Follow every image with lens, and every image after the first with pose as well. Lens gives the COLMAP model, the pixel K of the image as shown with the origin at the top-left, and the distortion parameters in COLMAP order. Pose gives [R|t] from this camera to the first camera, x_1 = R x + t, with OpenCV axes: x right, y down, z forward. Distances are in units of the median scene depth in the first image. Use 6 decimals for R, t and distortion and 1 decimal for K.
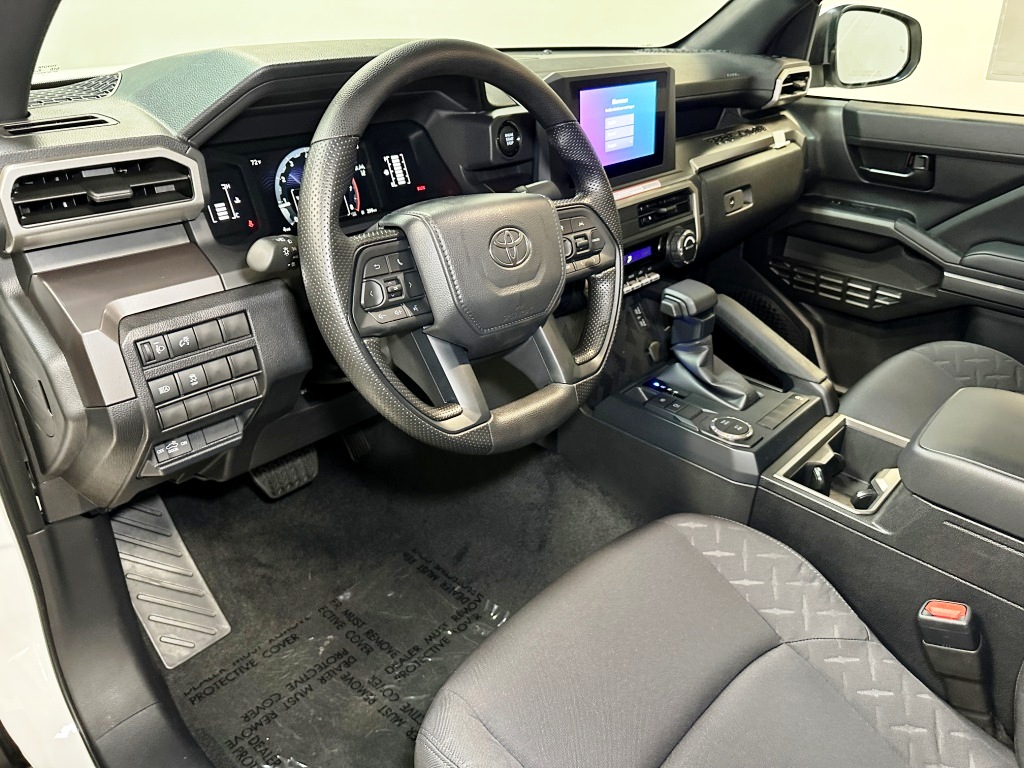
lens RADIAL K [[713.4, 0, 512.0], [0, 713.4, 384.0], [0, 0, 1]] dist [-0.003014, -0.001492]
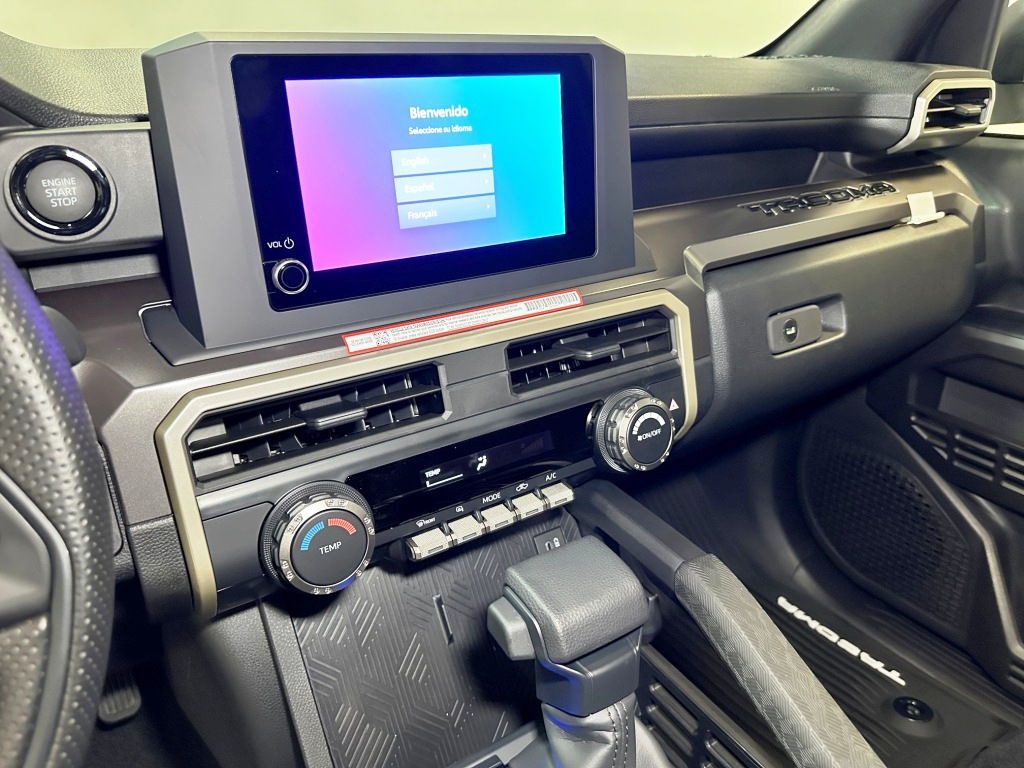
lens RADIAL K [[765.7, 0, 512.0], [0, 765.7, 384.0], [0, 0, 1]] dist [-0.000236, -0.005033]
pose [[0.975239, 0.074656, -0.208172, 0.262265], [-0.093236, 0.992352, -0.080904, -0.176230], [0.200540, 0.098309, 0.974741, 0.501365]]
